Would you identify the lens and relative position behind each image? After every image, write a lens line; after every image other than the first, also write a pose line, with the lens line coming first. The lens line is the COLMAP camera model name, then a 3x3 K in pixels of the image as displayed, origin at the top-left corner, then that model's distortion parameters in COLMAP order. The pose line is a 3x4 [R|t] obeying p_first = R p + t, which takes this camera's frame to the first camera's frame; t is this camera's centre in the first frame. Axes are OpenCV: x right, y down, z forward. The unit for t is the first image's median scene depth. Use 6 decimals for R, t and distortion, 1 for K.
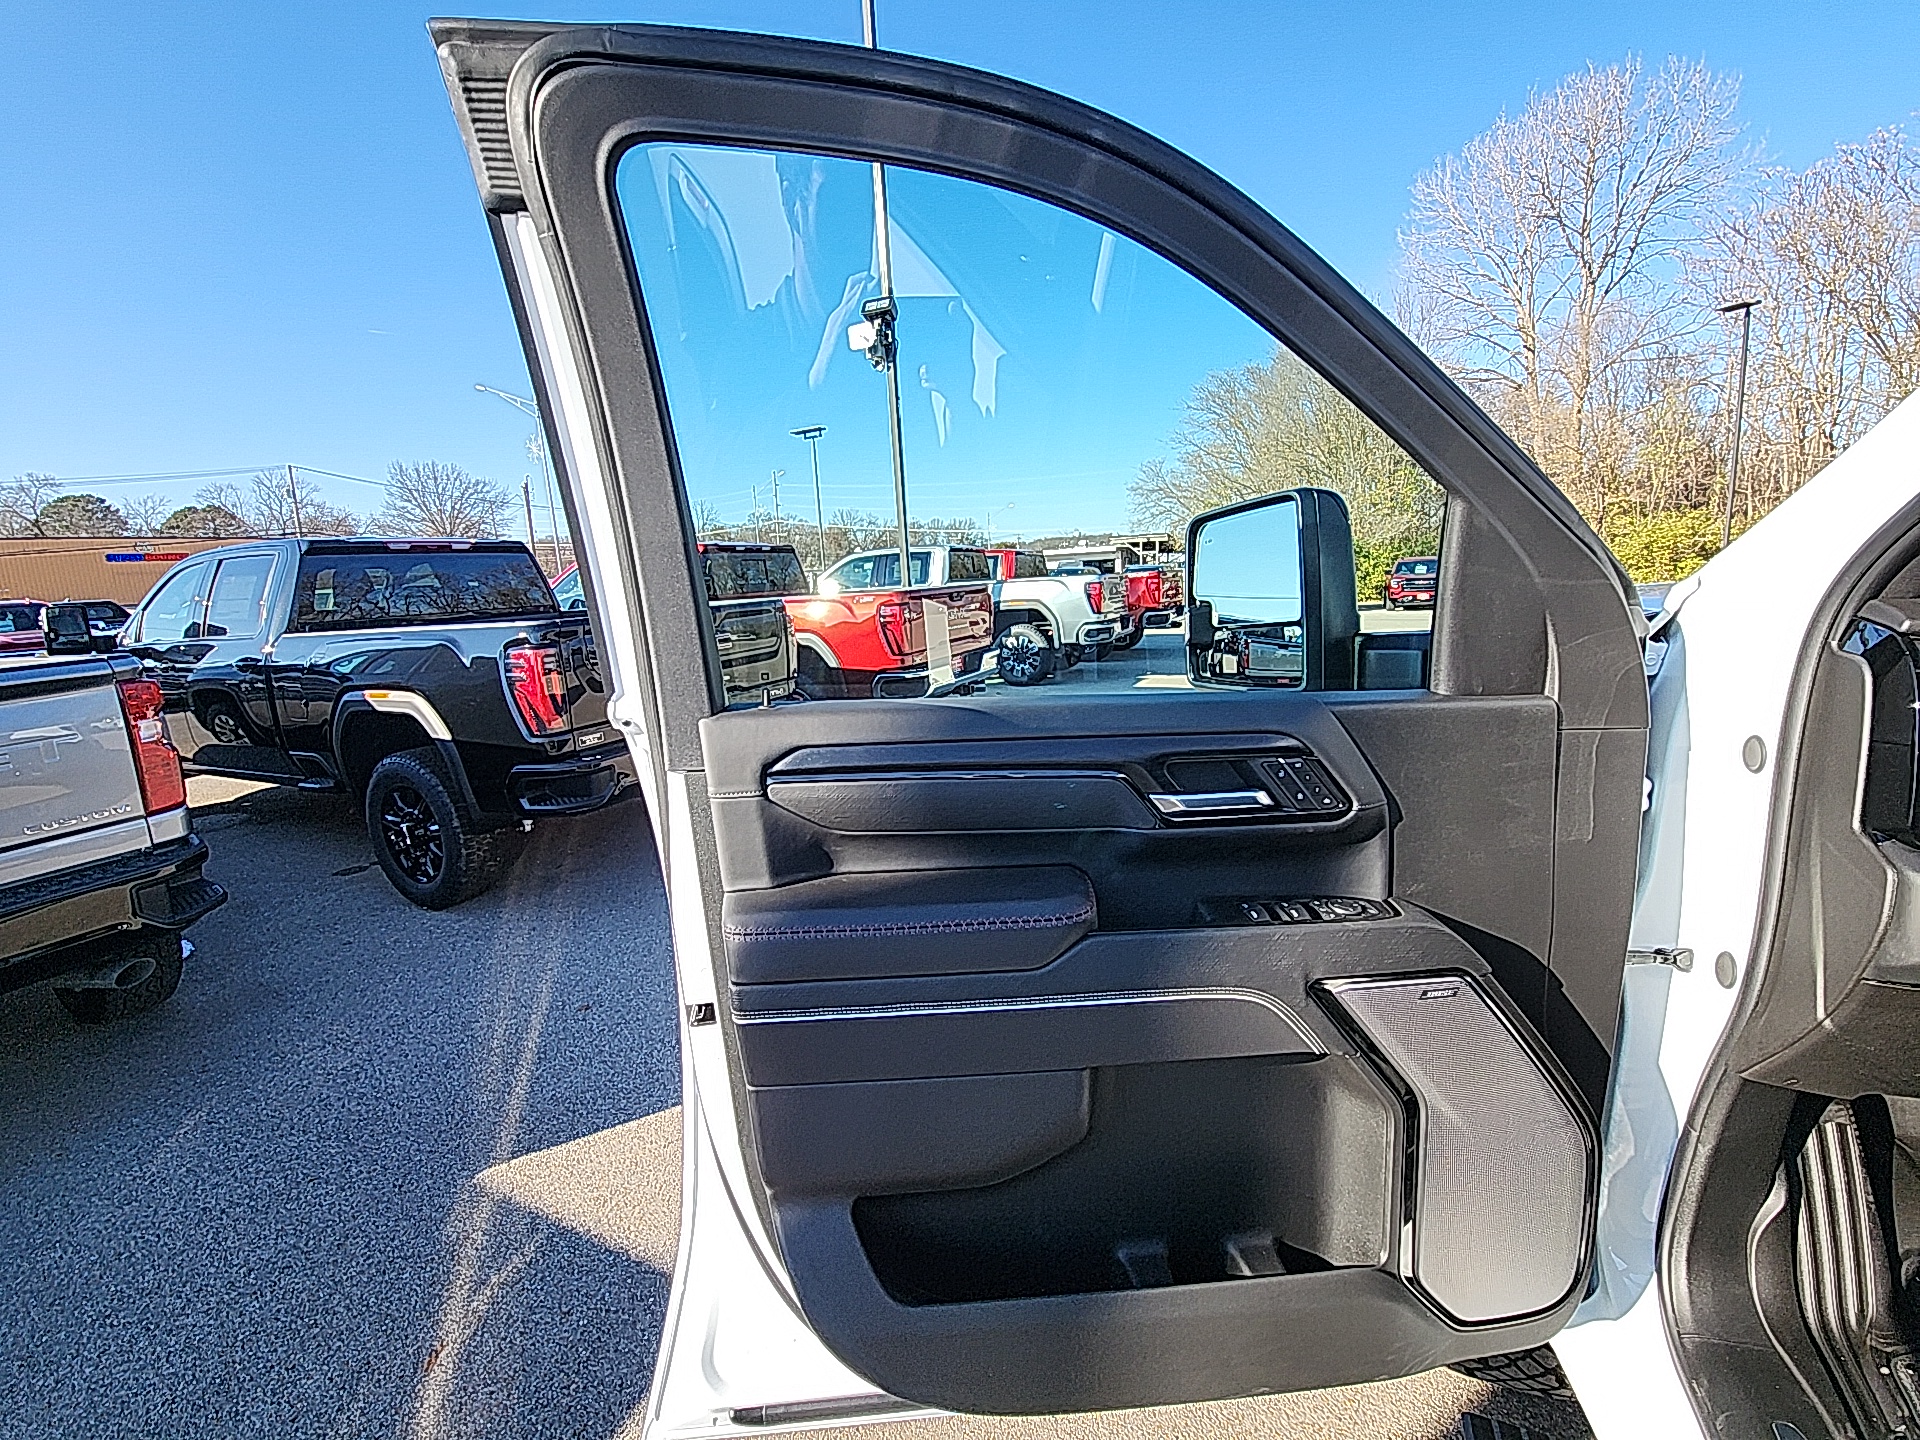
lens RADIAL K [[776.1, 0, 949.6], [0, 776.1, 700.4], [0, 0, 1]] dist [-0.001900, -0.000662]
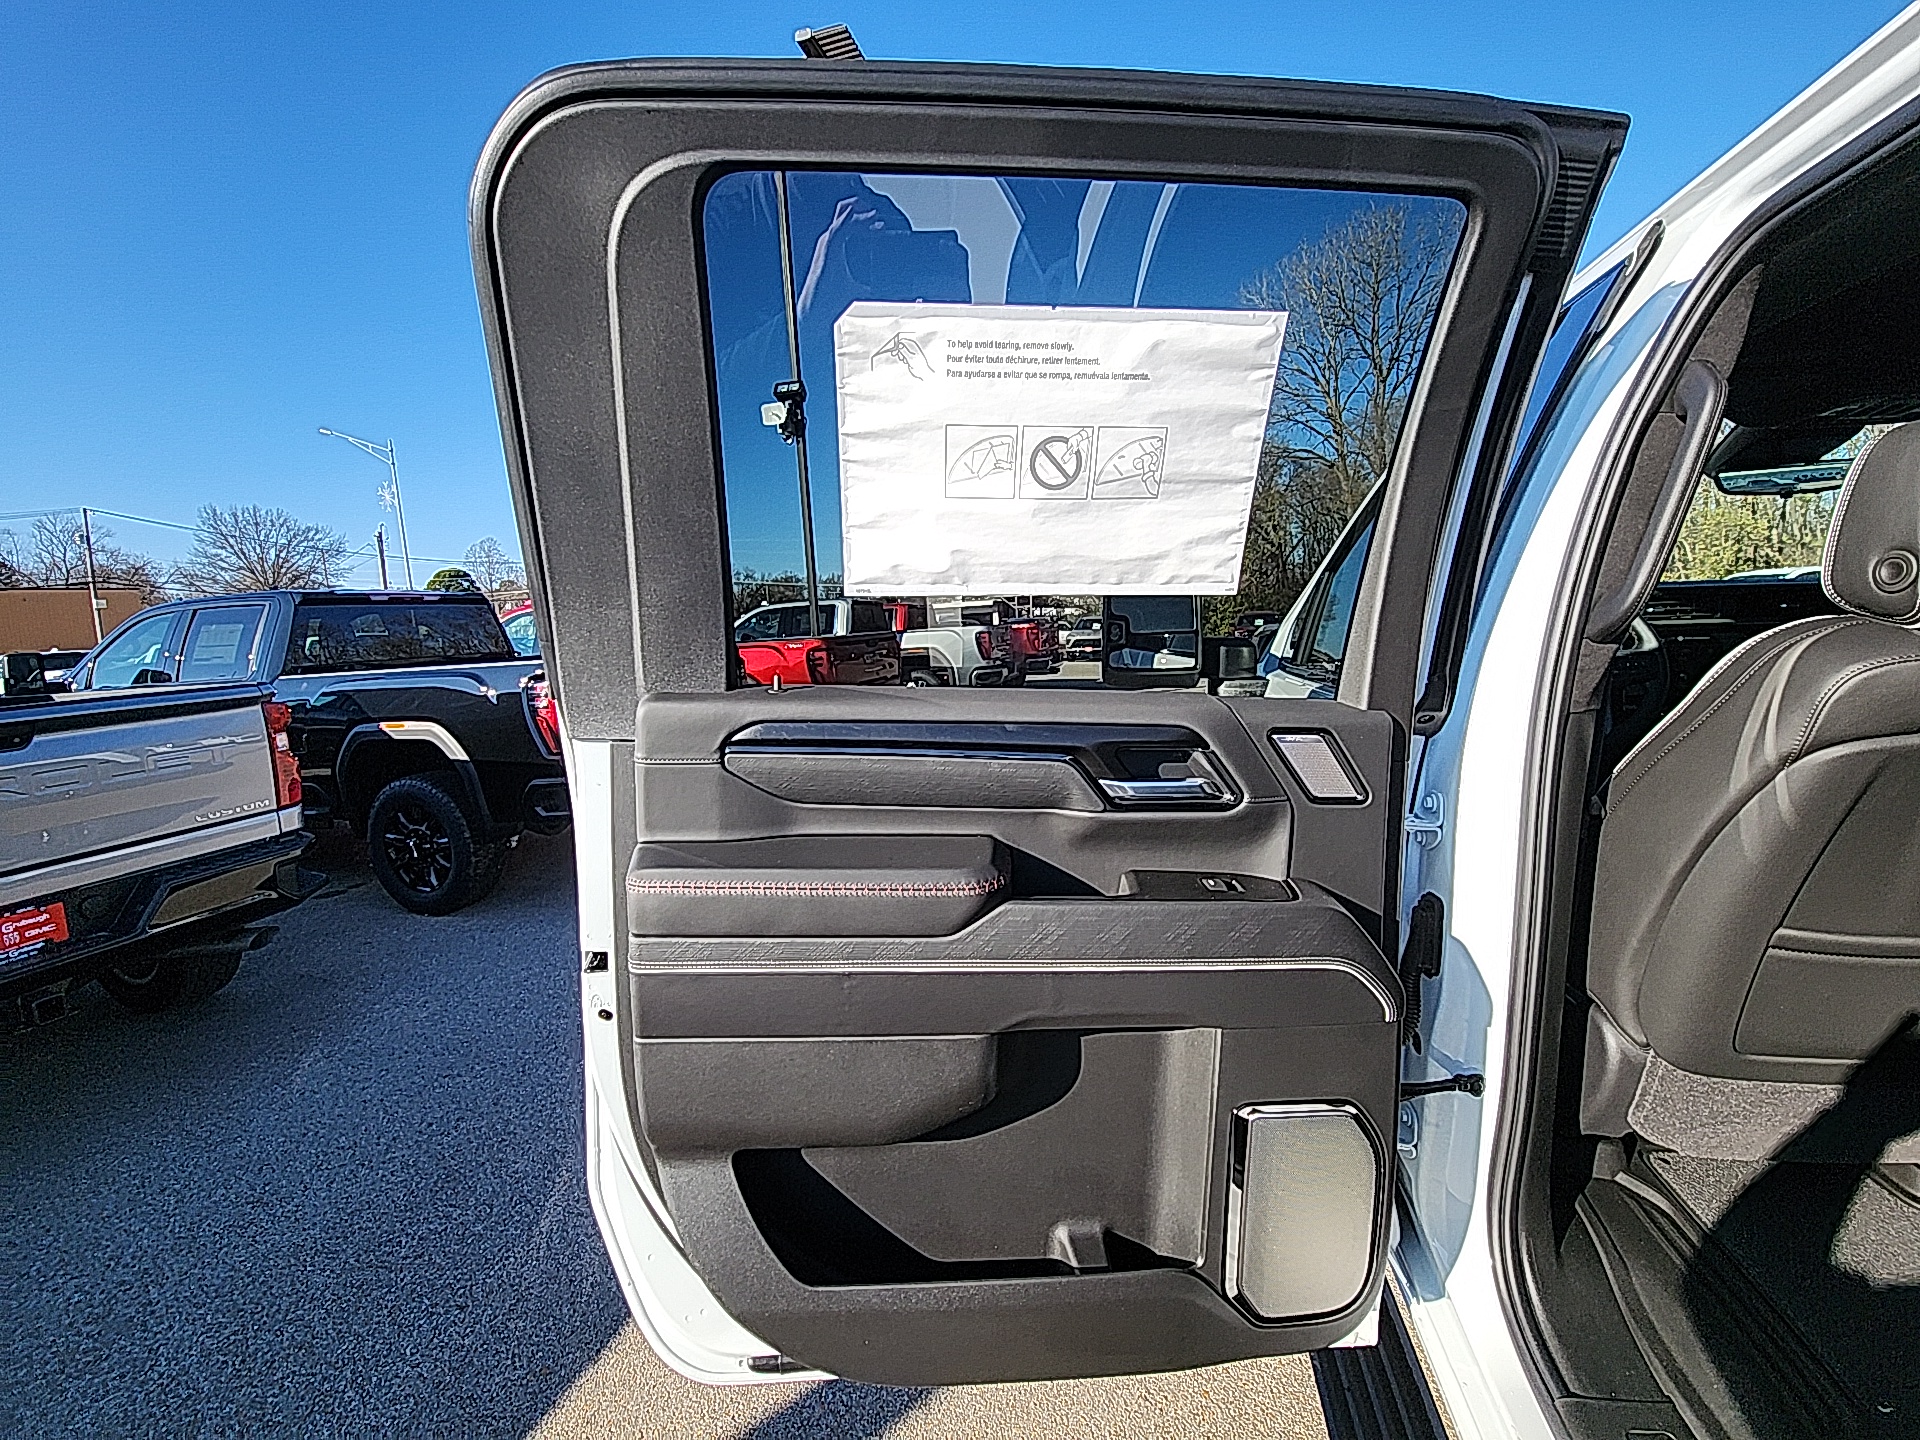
lens RADIAL K [[777.9, 0, 951.9], [0, 777.9, 700.8], [0, 0, 1]] dist [0.012060, -0.008930]
pose [[0.987551, -0.016674, 0.156413, -0.080718], [0.027257, 0.997463, -0.065763, 0.044807], [-0.154920, 0.069207, 0.985500, -0.223078]]
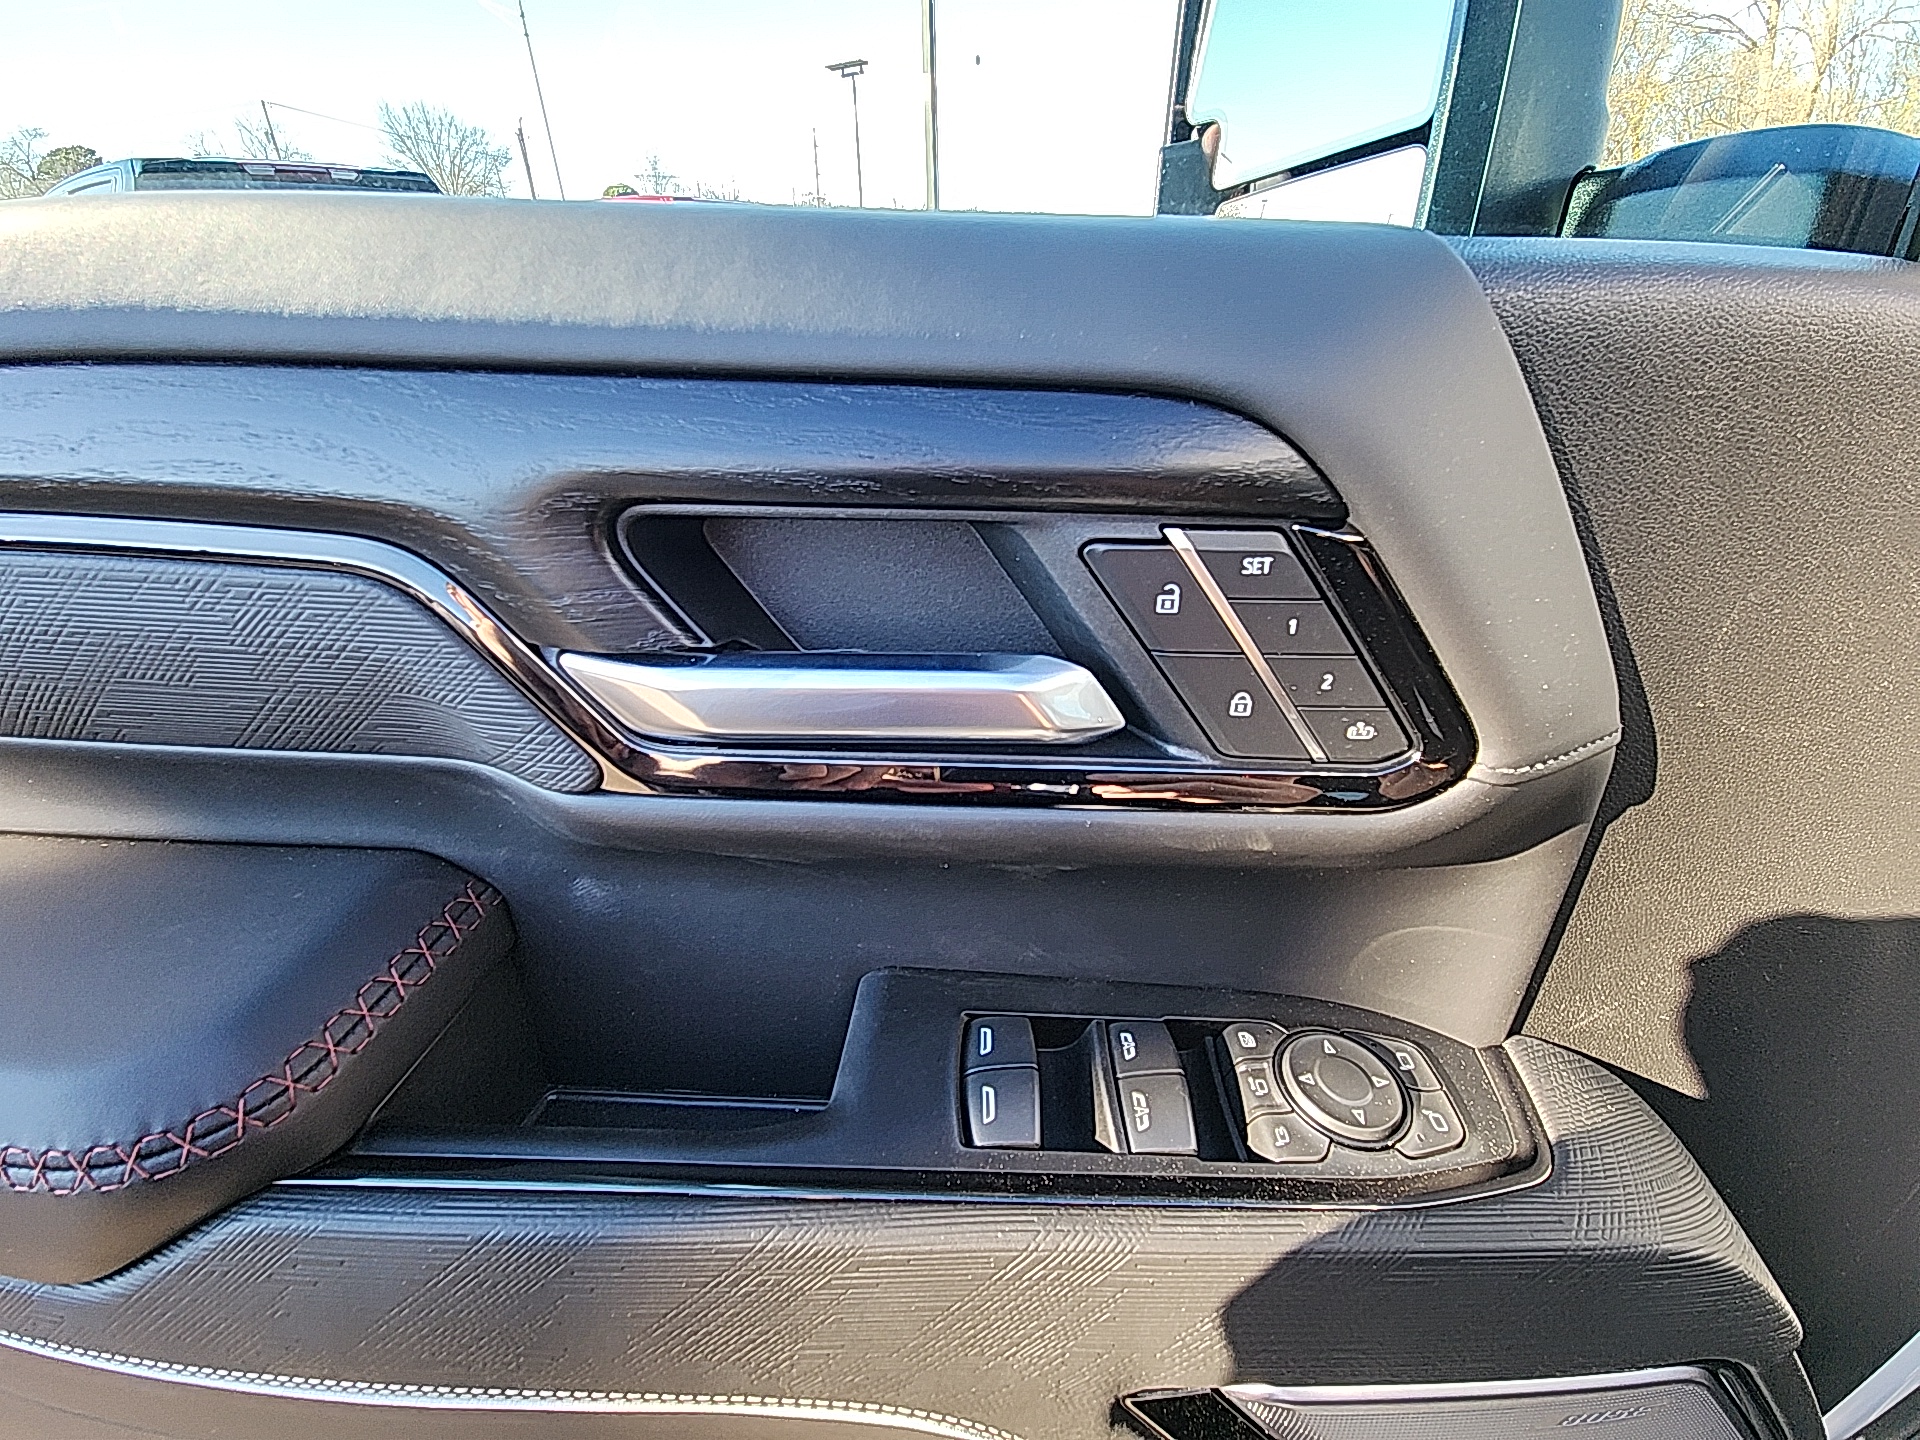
lens RADIAL K [[777.9, 0, 951.9], [0, 777.9, 700.8], [0, 0, 1]] dist [0.012060, -0.008930]
pose [[0.995796, 0.078810, -0.046676, 0.113809], [-0.059281, 0.942998, 0.327477, 0.016216], [0.069824, -0.323333, 0.943706, 0.235136]]
